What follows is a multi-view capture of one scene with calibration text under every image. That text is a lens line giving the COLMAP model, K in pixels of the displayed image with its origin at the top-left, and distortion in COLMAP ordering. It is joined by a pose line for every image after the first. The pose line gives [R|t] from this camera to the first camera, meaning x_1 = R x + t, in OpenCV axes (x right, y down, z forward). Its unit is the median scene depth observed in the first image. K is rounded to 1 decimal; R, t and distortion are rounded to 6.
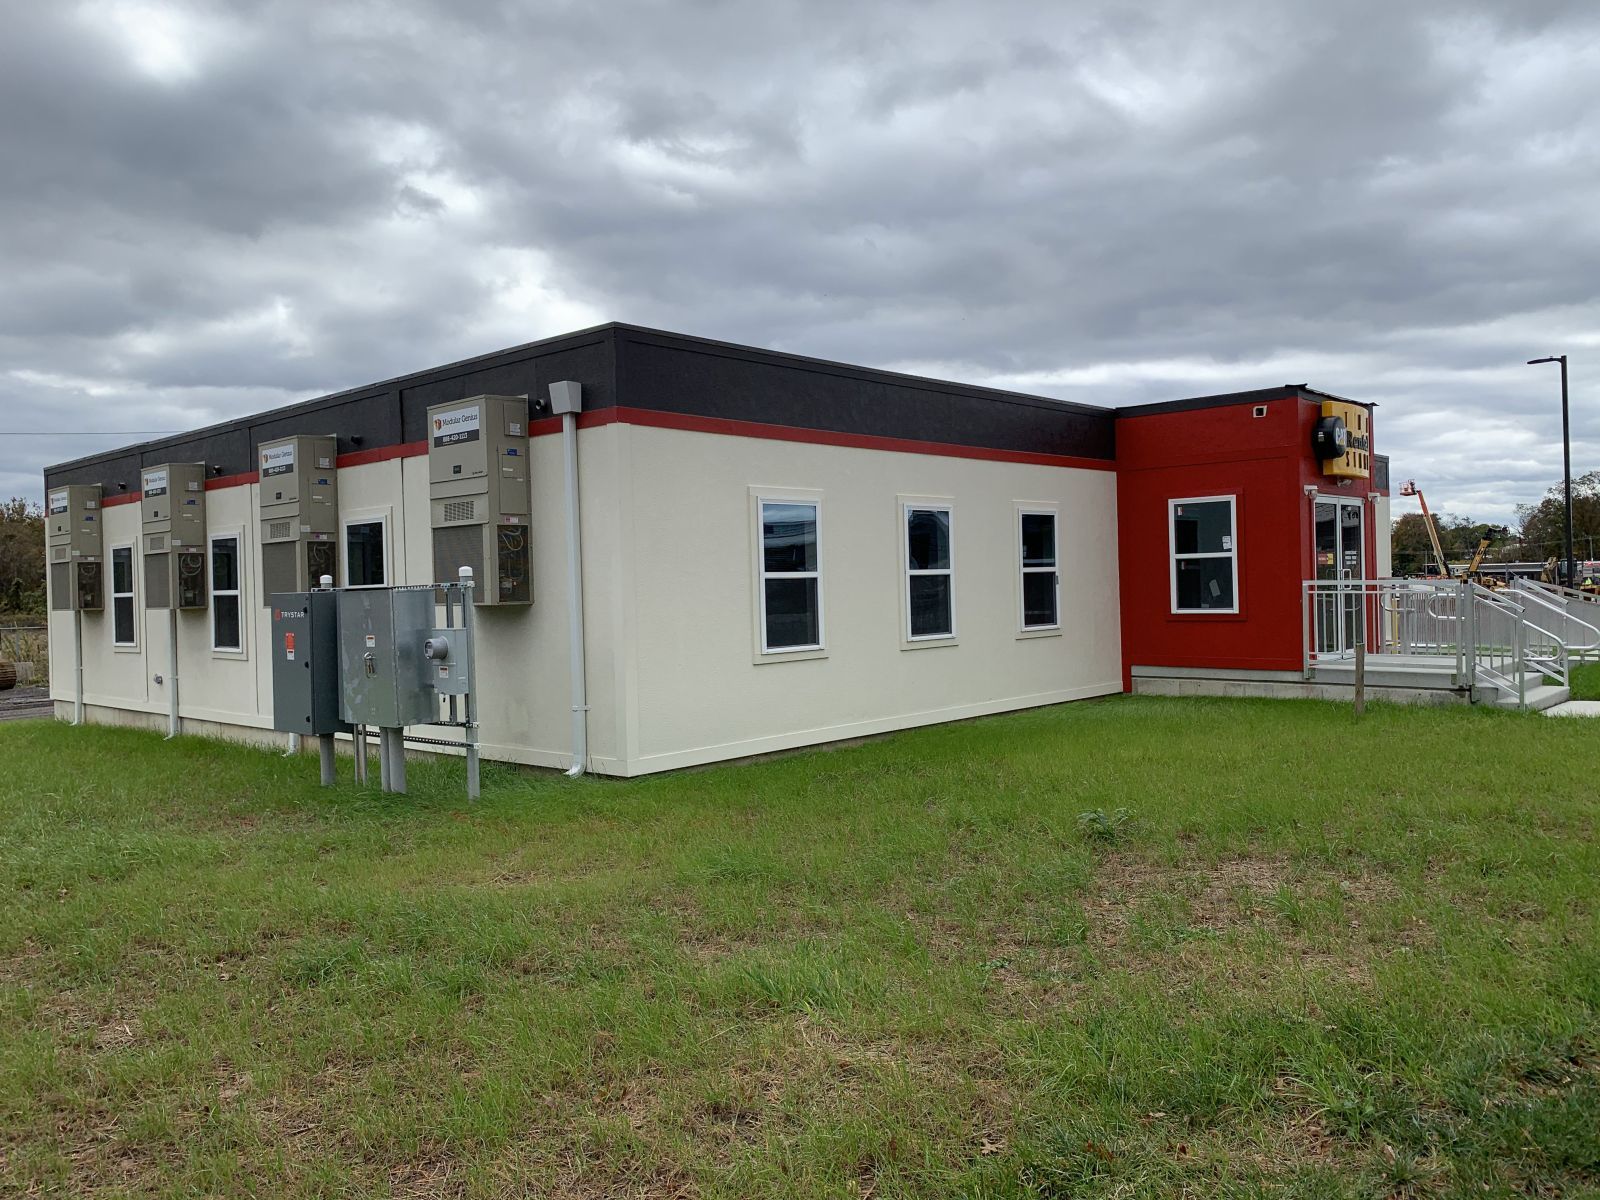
lens RADIAL K [[1206.9, 0, 801.7], [0, 1206.9, 593.1], [0, 0, 1]] dist [0.010267, -0.003808]
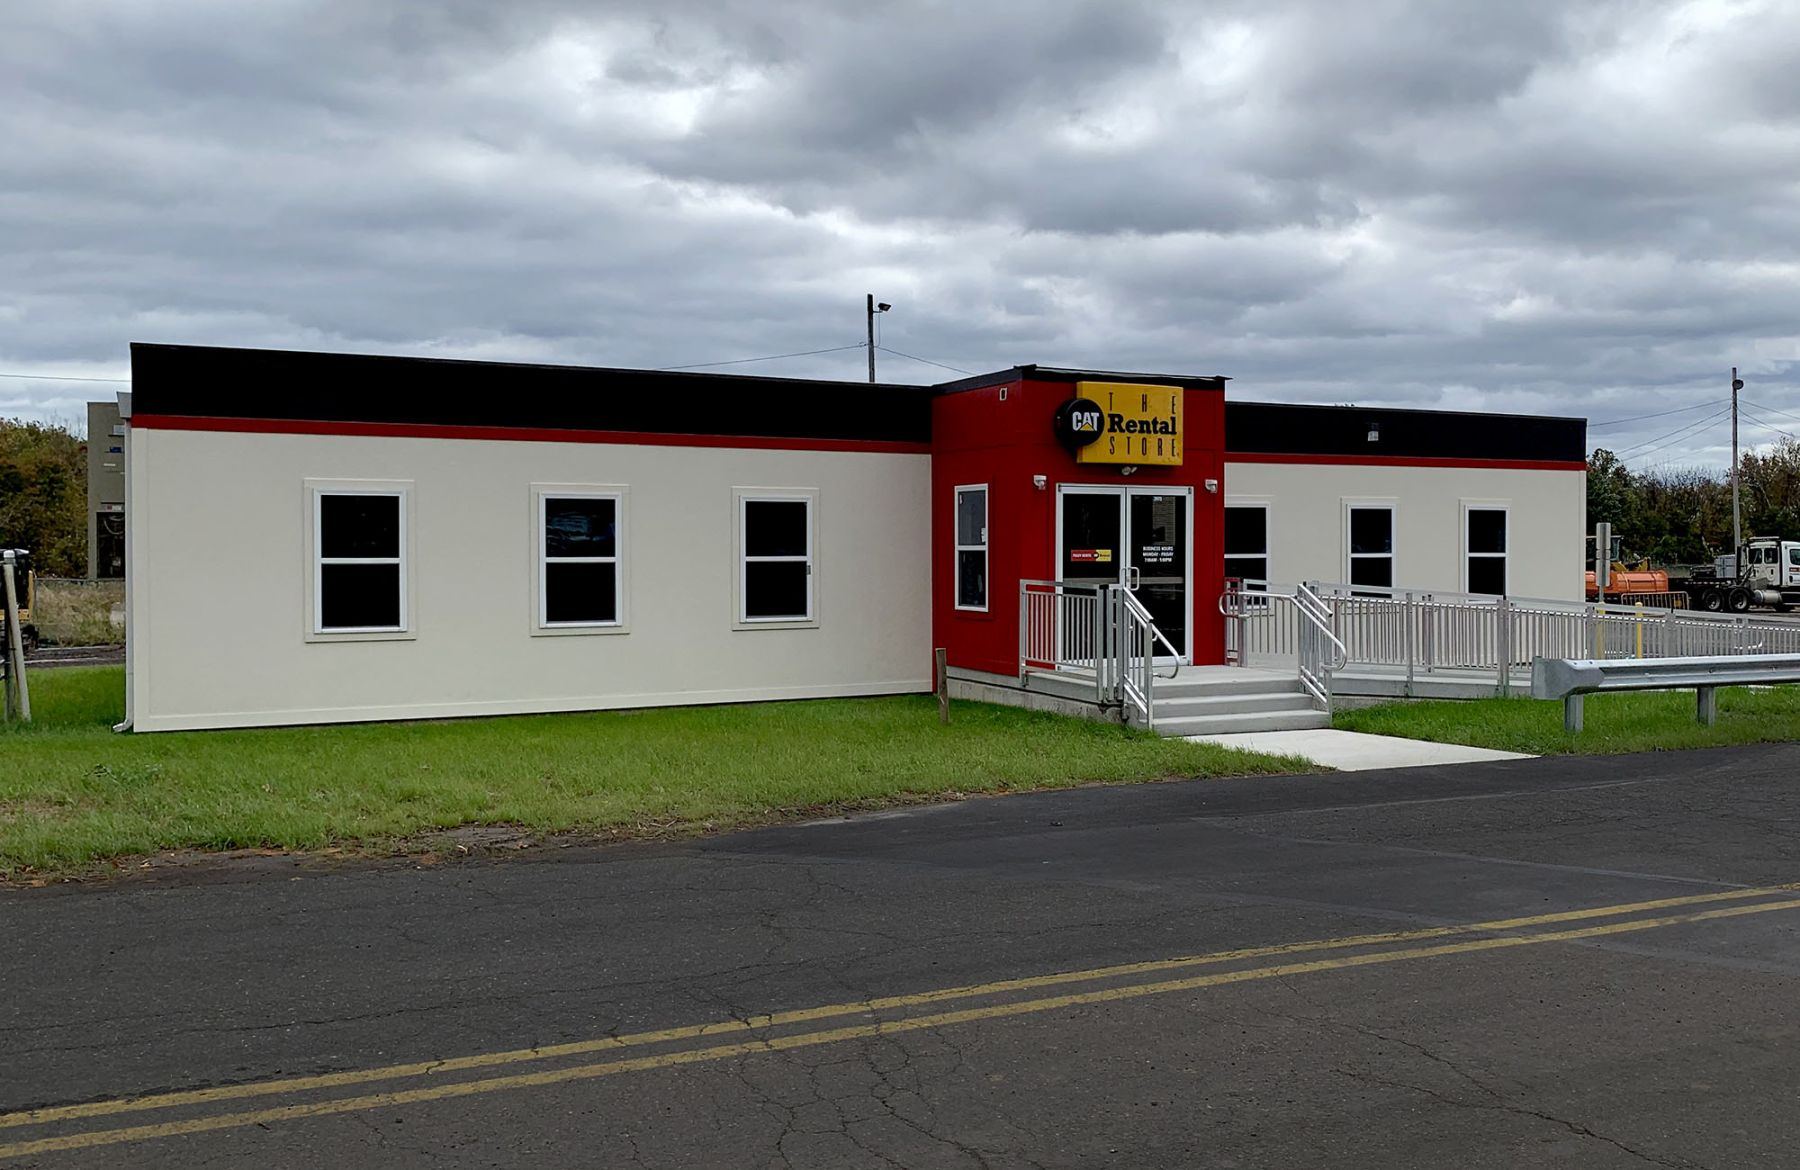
lens RADIAL K [[1530.4, 0, 1039.7], [0, 1530.4, 582.5], [0, 0, 1]] dist [0.001660, -0.000204]
pose [[0.957843, 0.032354, -0.285466, 0.728457], [-0.027705, 0.999410, 0.020309, -0.030561], [0.285954, -0.011544, 0.958174, -0.109529]]
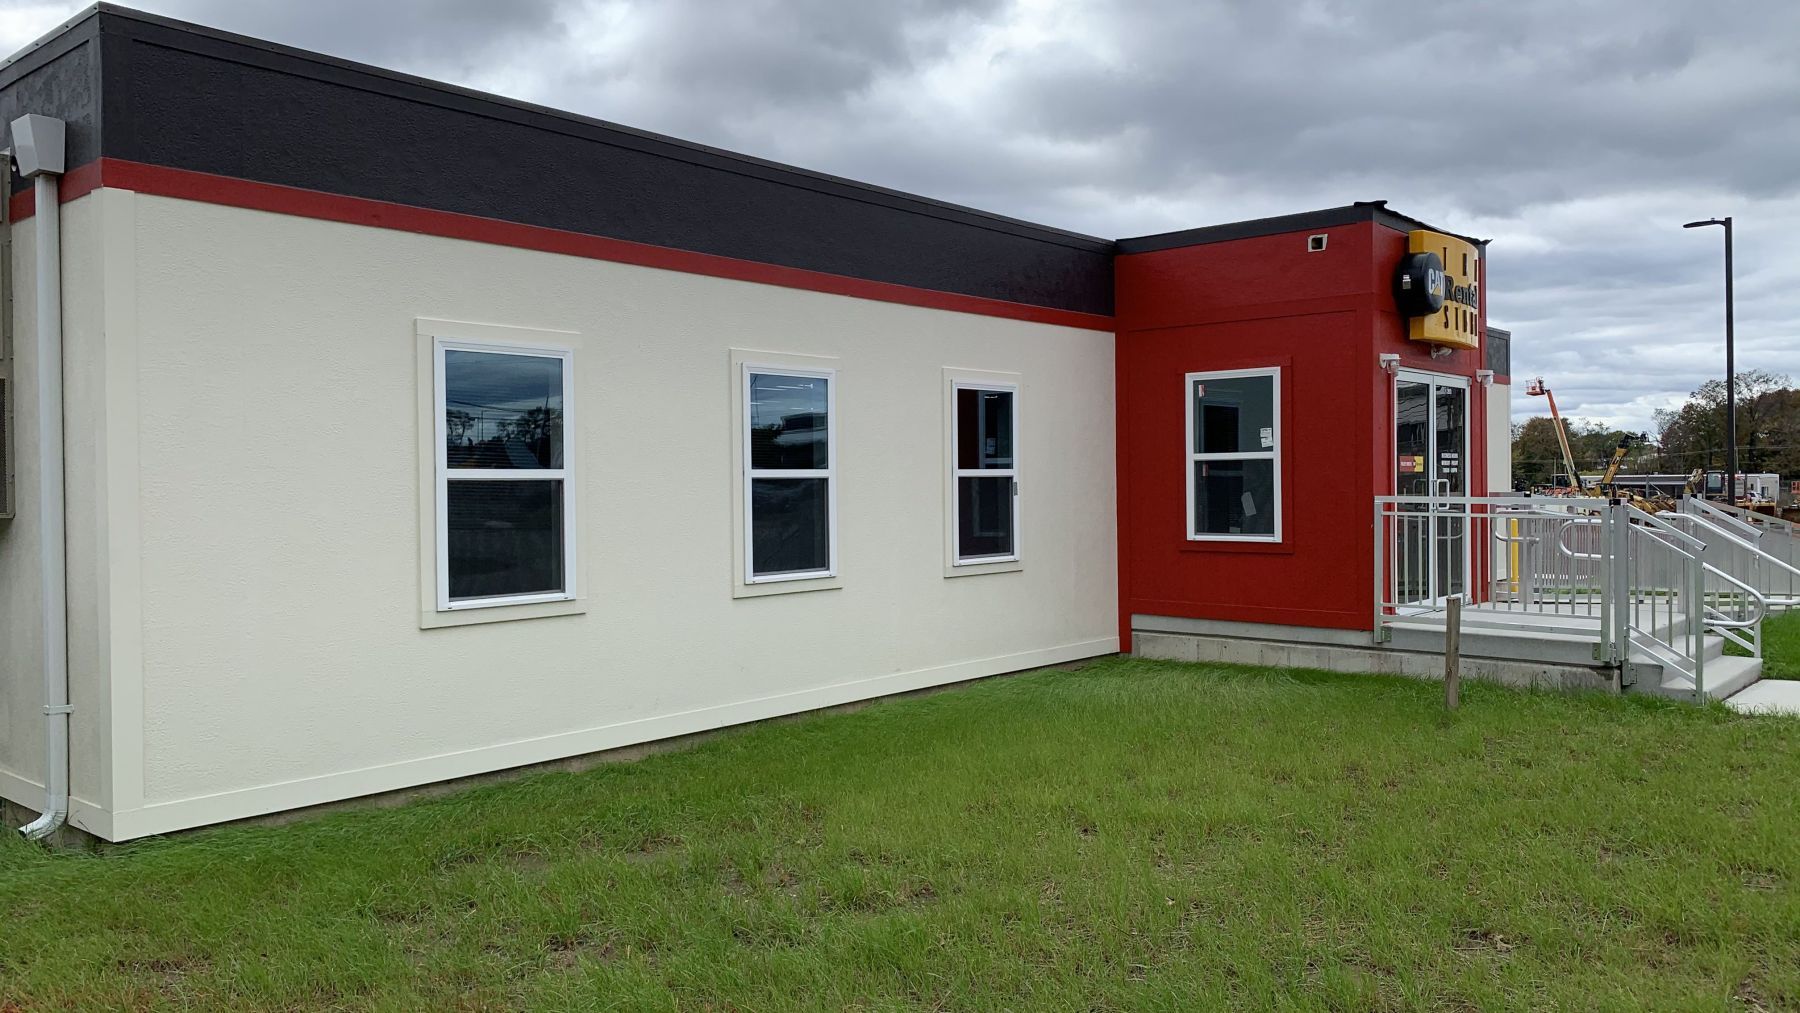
lens RADIAL K [[1375.8, 0, 906.8], [0, 1375.8, 502.9], [0, 0, 1]] dist [0.062717, -0.088127]
pose [[0.999063, 0.015637, 0.040364, 0.119922], [-0.015830, 0.999865, 0.004457, -0.005495], [-0.040289, -0.005091, 0.999175, 0.235332]]
